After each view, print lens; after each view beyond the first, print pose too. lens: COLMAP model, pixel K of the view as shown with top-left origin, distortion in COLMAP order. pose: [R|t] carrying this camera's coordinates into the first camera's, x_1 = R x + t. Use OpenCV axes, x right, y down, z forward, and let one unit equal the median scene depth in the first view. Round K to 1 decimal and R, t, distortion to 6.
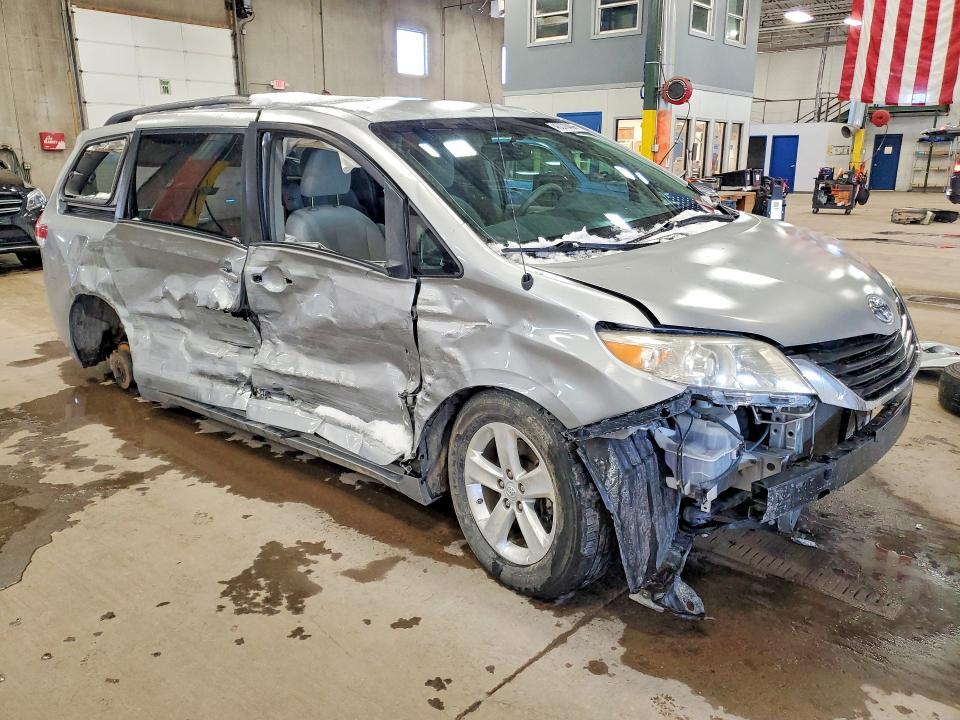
lens RADIAL K [[723.8, 0, 474.9], [0, 723.8, 354.0], [0, 0, 1]] dist [0.004518, 0.003187]
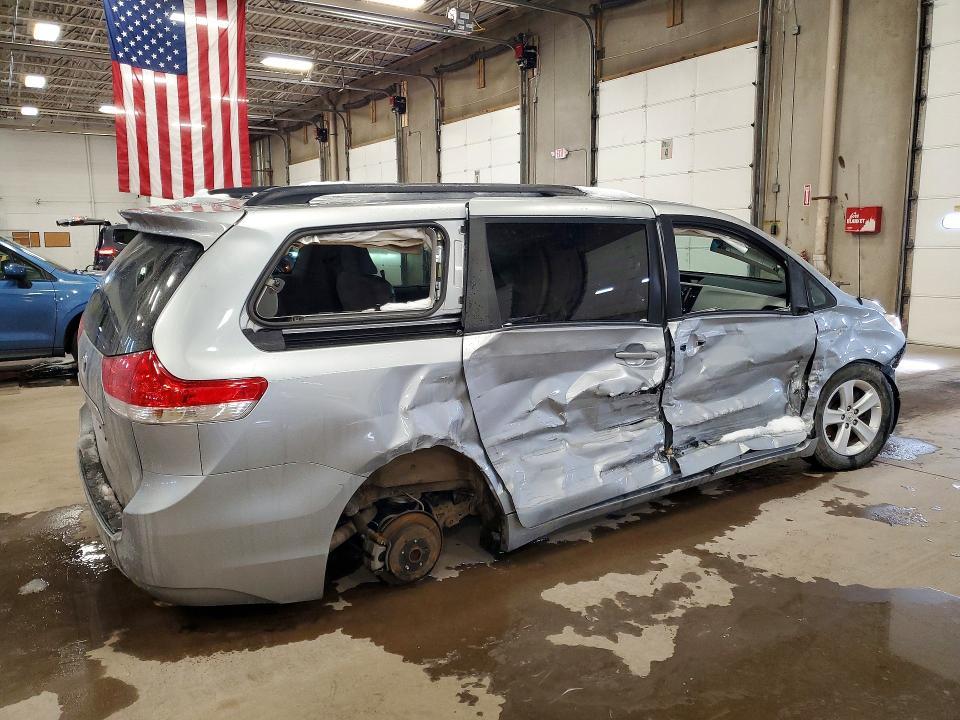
lens RADIAL K [[723.8, 0, 475.8], [0, 723.8, 363.0], [0, 0, 1]] dist [0.004518, 0.003187]
pose [[0.301338, -0.162323, 0.939599, -1.448250], [0.258707, 0.962359, 0.083286, -0.255895], [-0.917751, 0.217984, 0.331990, 0.910201]]
